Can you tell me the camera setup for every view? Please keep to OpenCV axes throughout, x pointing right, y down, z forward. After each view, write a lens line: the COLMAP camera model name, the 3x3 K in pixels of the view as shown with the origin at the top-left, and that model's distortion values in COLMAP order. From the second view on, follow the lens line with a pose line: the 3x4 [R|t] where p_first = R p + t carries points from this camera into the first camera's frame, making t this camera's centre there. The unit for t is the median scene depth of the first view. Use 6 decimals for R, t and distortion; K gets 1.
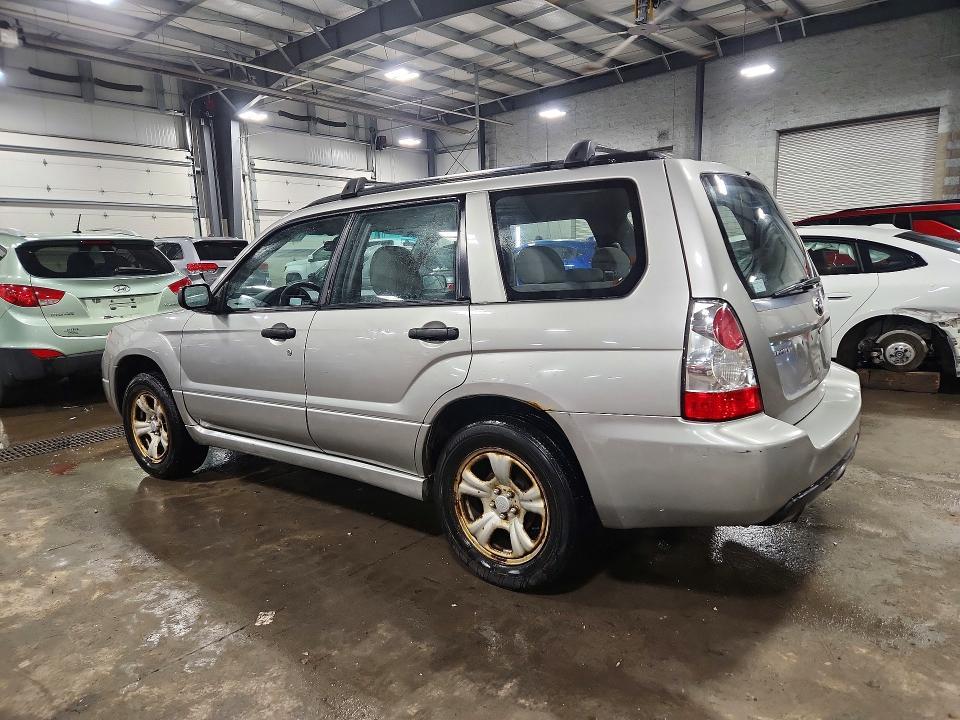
lens RADIAL K [[685.8, 0, 480.0], [0, 685.8, 360.0], [0, 0, 1]] dist [-0.000876, 0.000202]
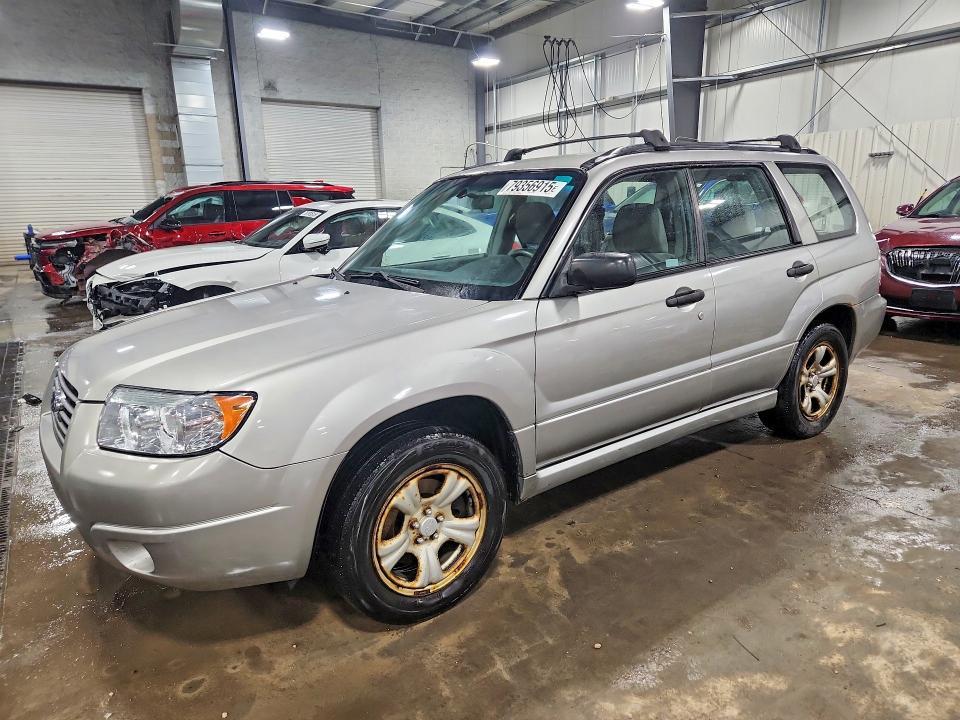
lens RADIAL K [[673.9, 0, 480.4], [0, 673.9, 385.2], [0, 0, 1]] dist [0.003548, 0.001045]
pose [[0.248536, -0.228665, 0.941245, -1.090739], [0.164102, 0.967628, 0.191743, -0.128142], [-0.954620, 0.106805, 0.278015, 0.917320]]
